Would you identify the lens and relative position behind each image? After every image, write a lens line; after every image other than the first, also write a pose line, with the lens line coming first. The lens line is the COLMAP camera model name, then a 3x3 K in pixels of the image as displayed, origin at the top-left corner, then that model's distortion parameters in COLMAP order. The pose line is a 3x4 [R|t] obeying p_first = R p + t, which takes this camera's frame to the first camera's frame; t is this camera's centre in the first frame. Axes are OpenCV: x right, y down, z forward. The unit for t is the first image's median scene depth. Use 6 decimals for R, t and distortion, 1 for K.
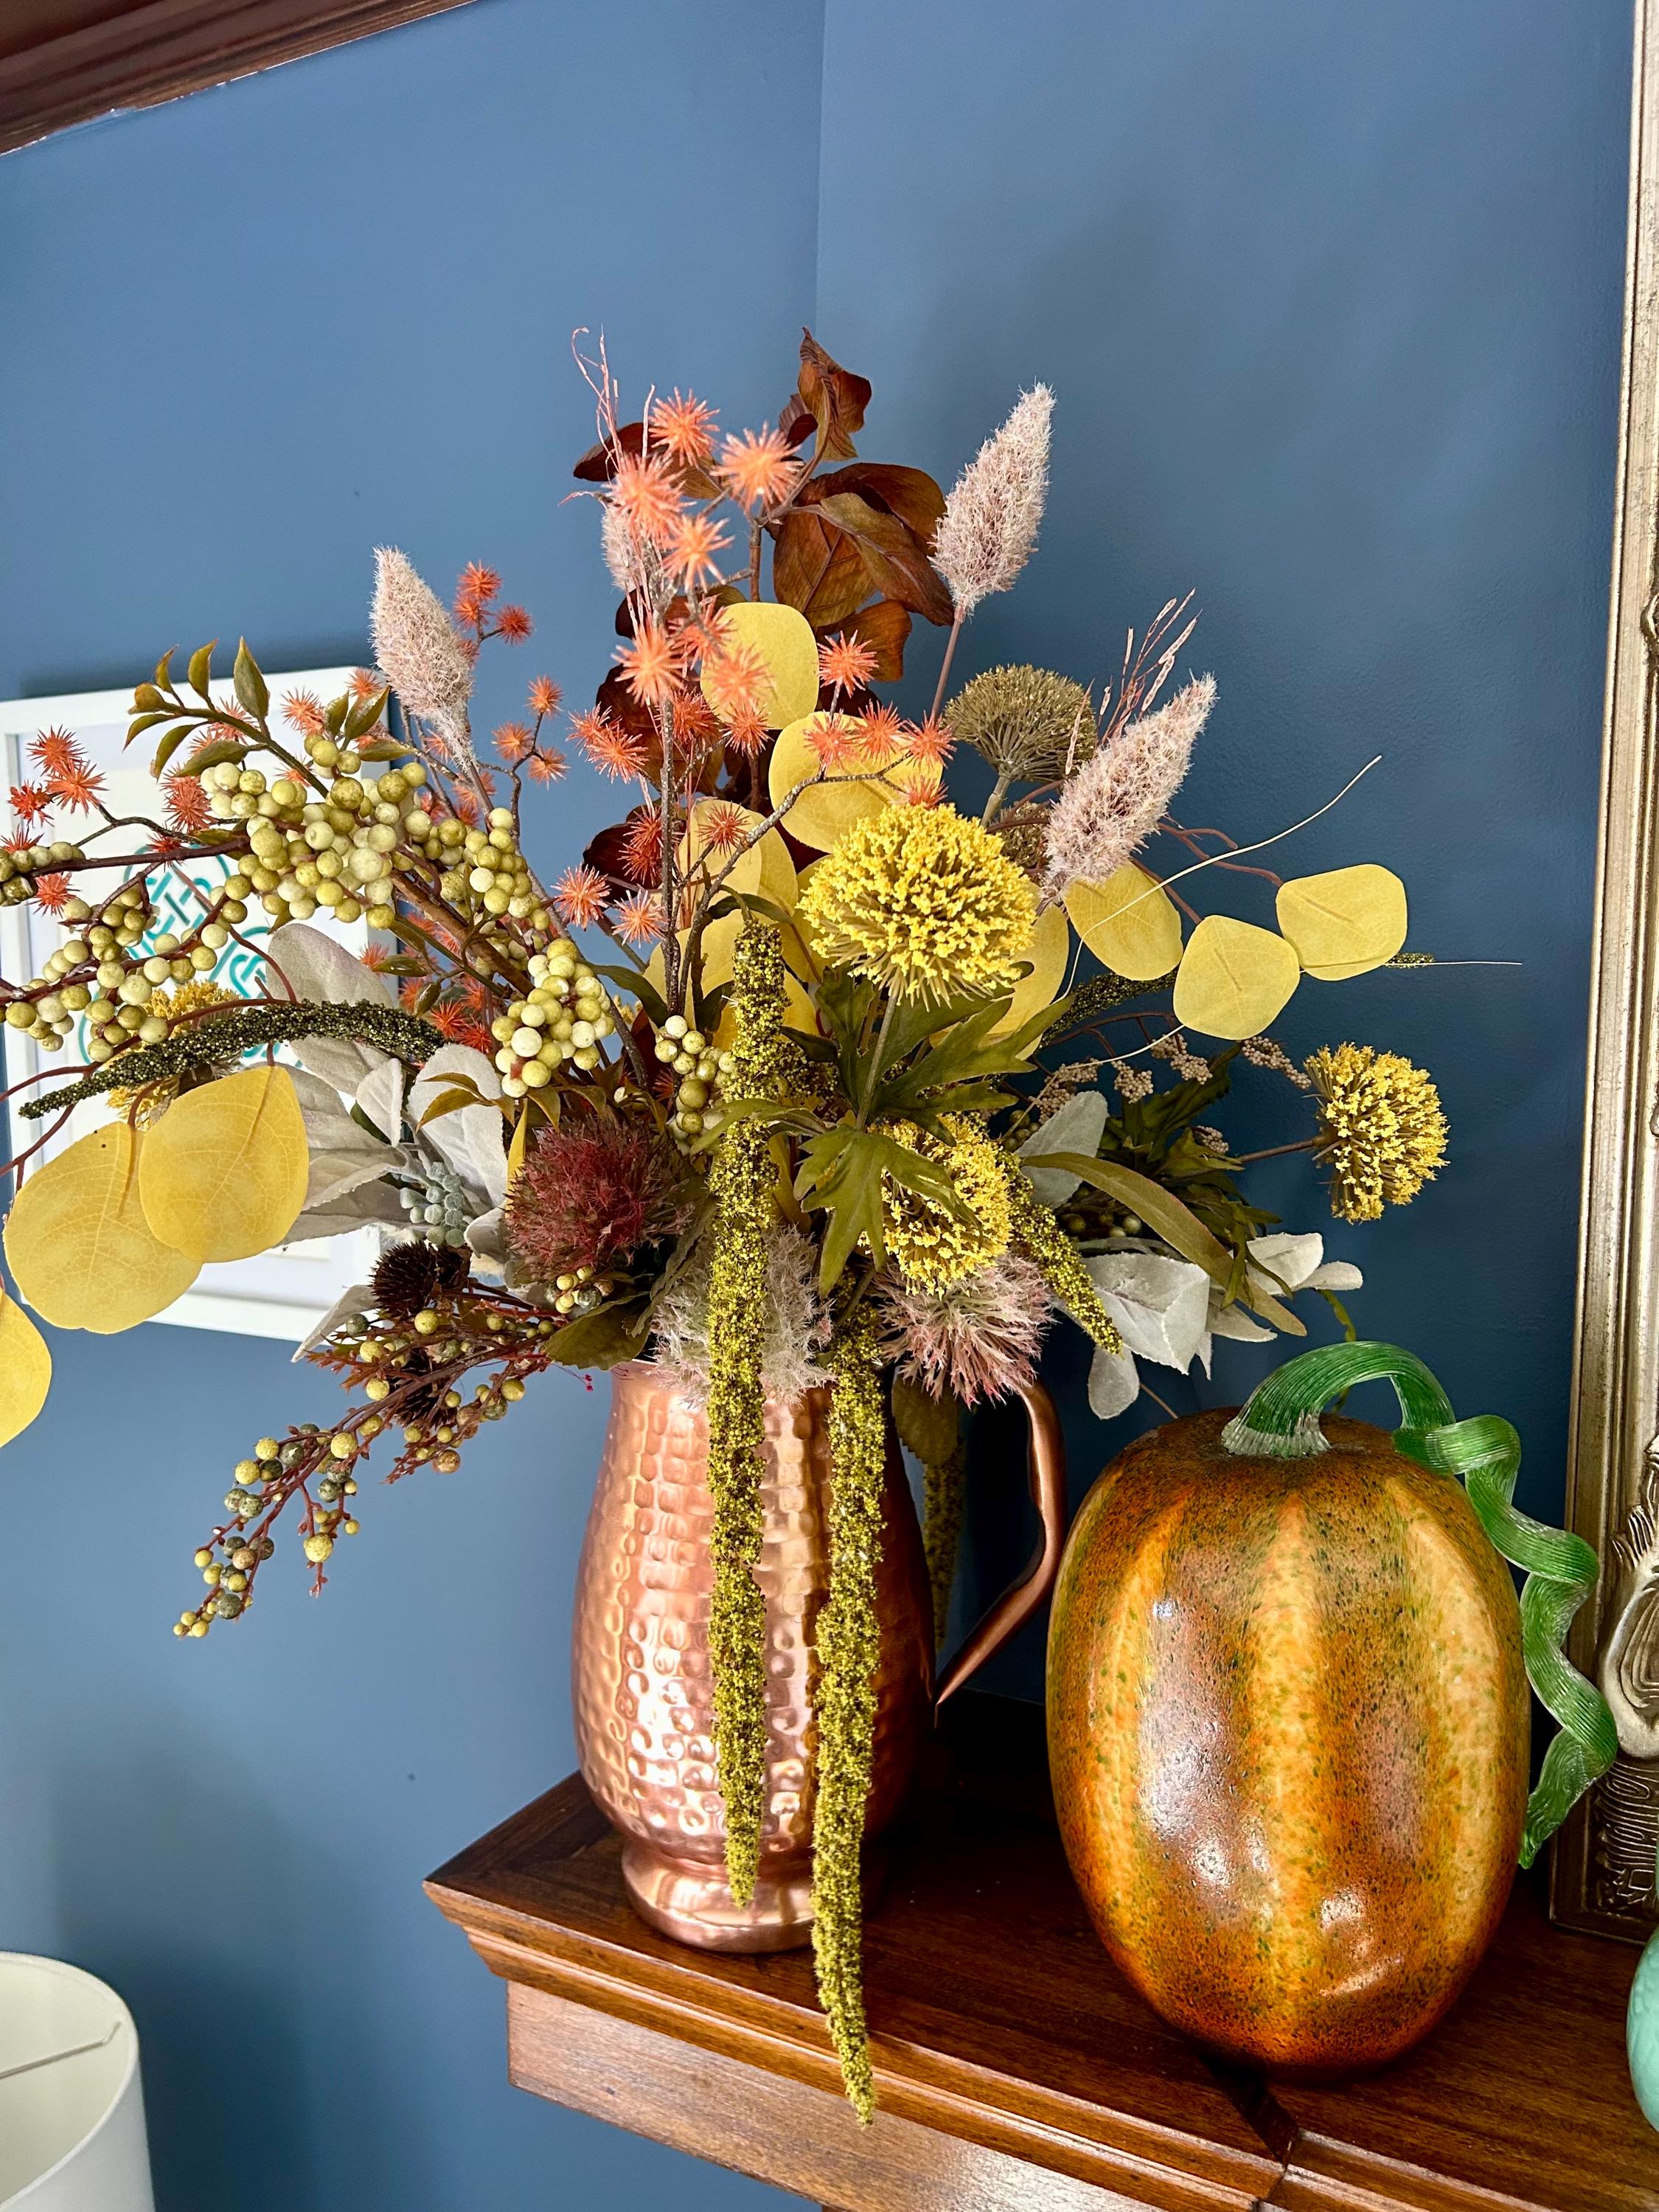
lens RADIAL K [[1625.3, 0, 829.1], [0, 1625.3, 1089.2], [0, 0, 1]] dist [0.082652, -0.102015]
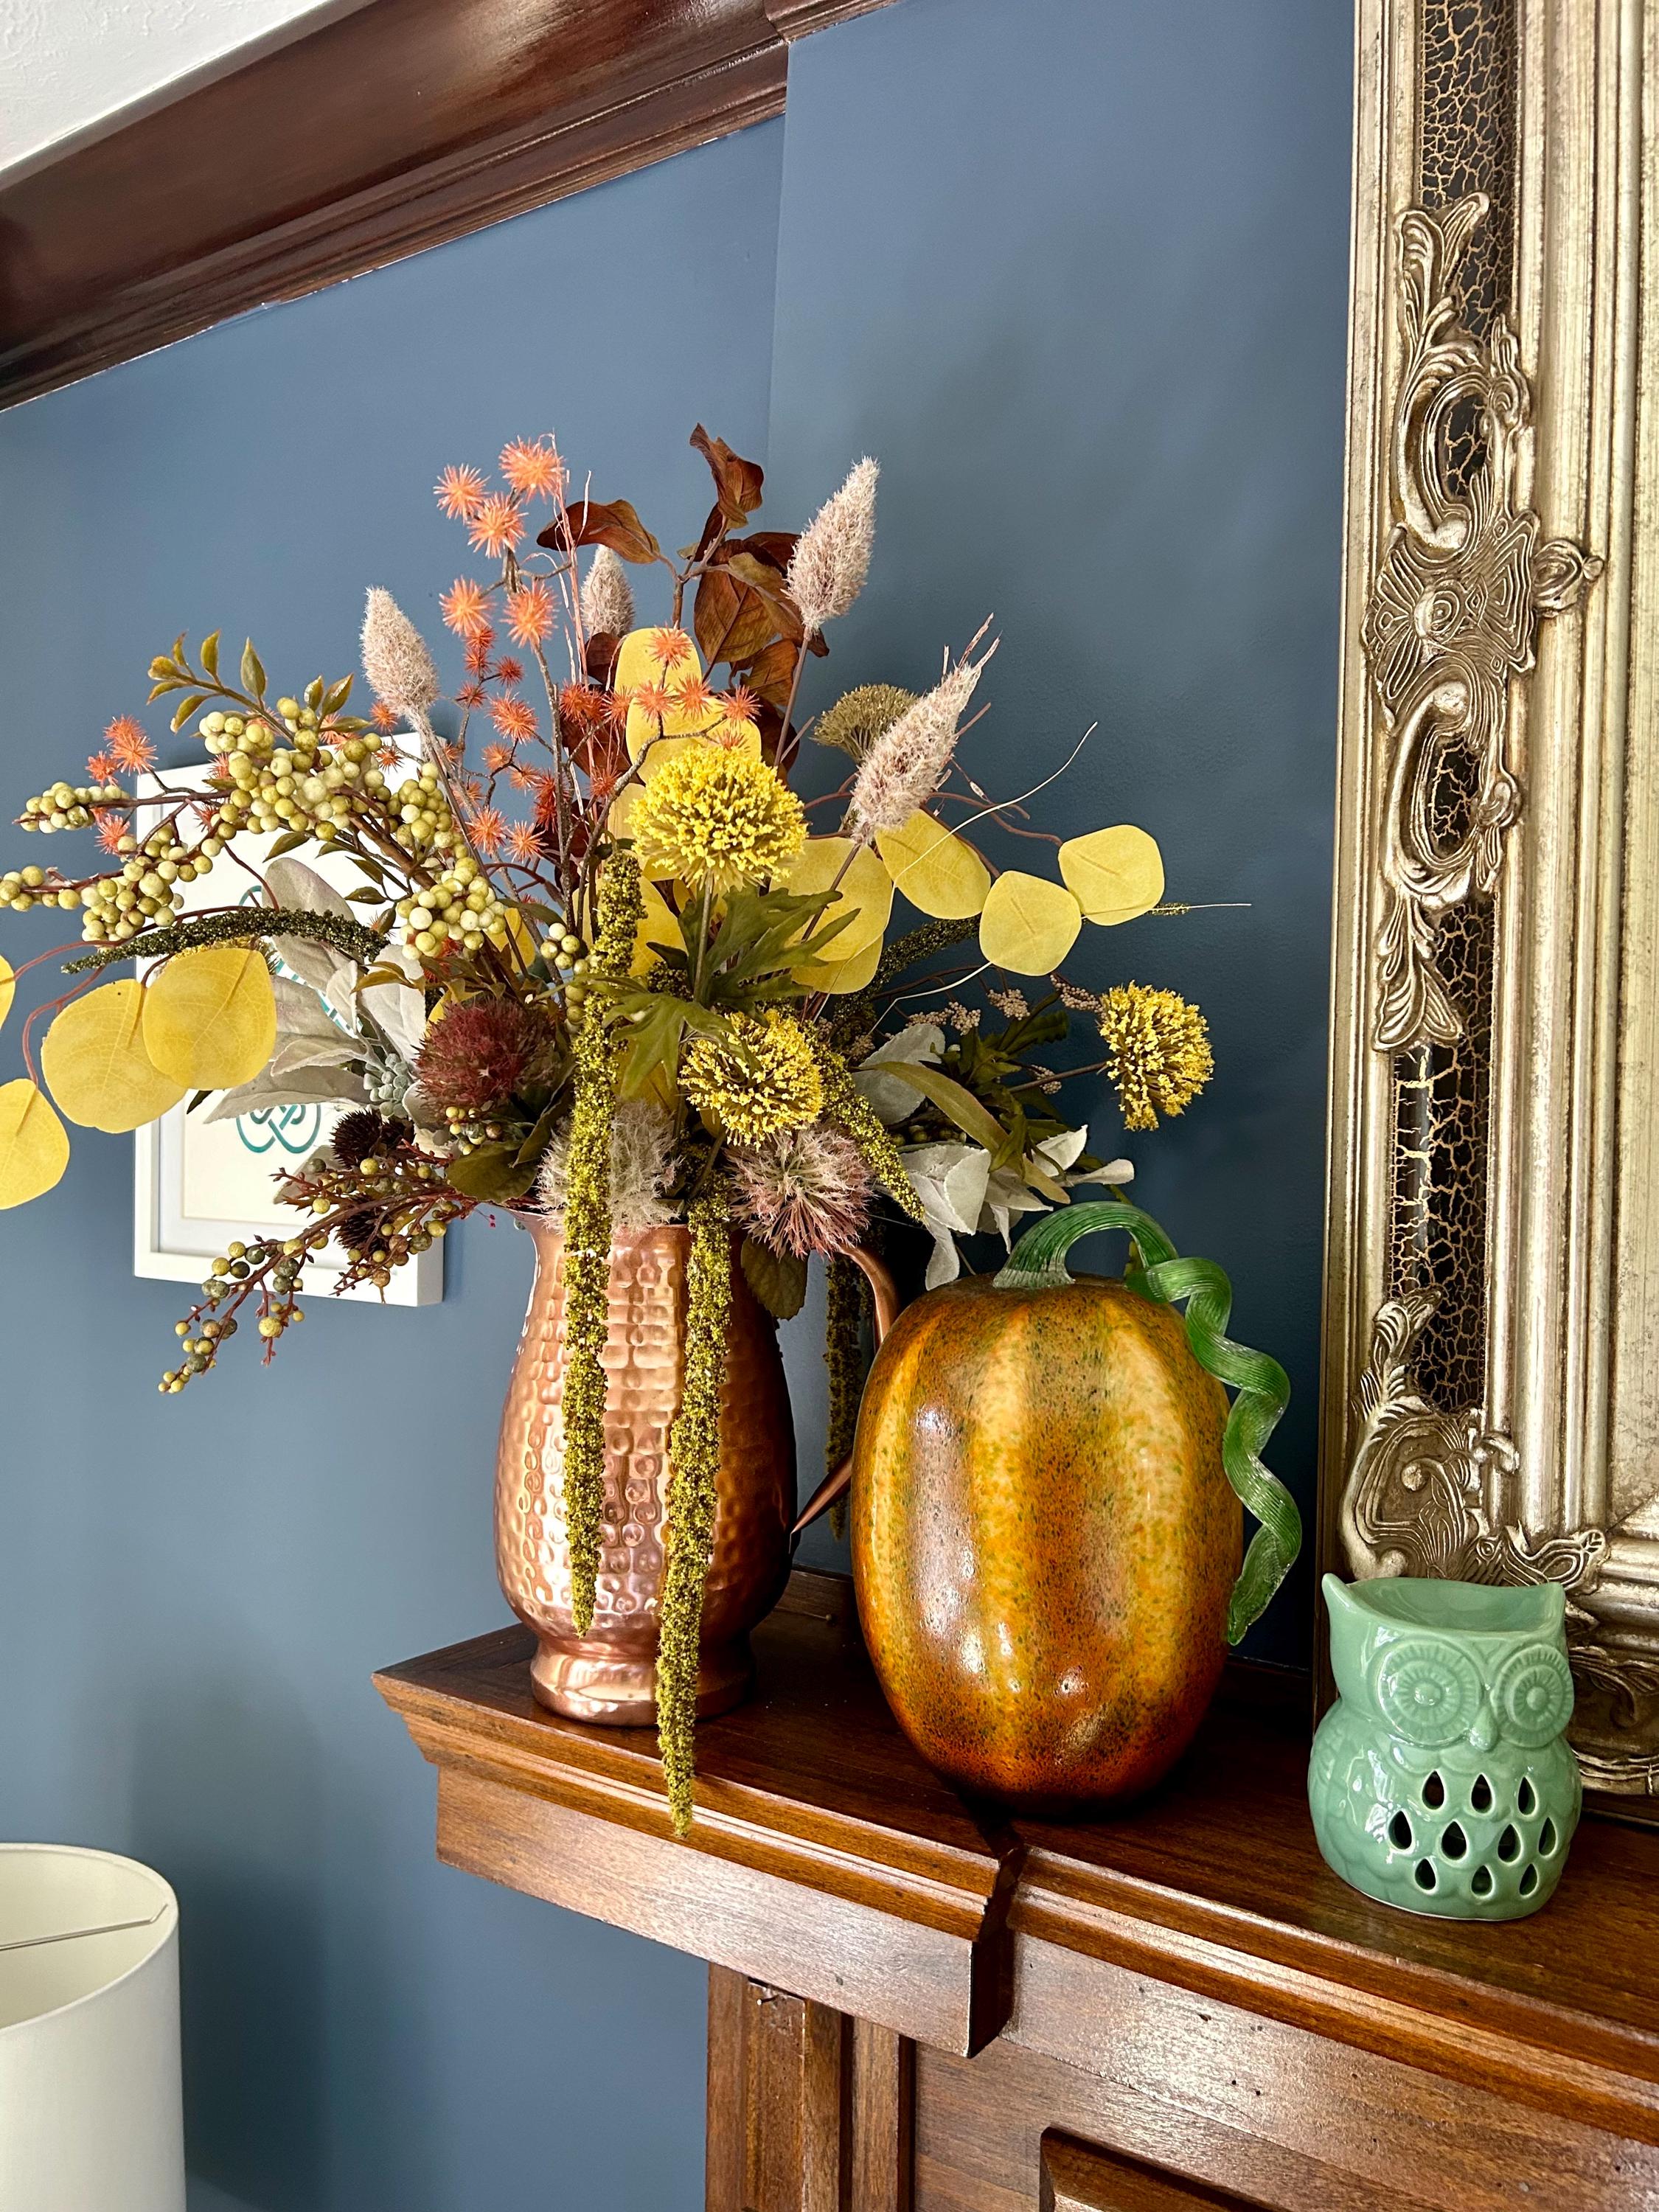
lens RADIAL K [[1623.8, 0, 838.7], [0, 1623.8, 1108.0], [0, 0, 1]] dist [0.114218, -0.153242]
pose [[0.993746, 0.019719, -0.109906, 0.265605], [-0.030275, 0.994996, -0.095223, 0.211318], [0.107478, 0.097955, 0.989370, -0.242321]]
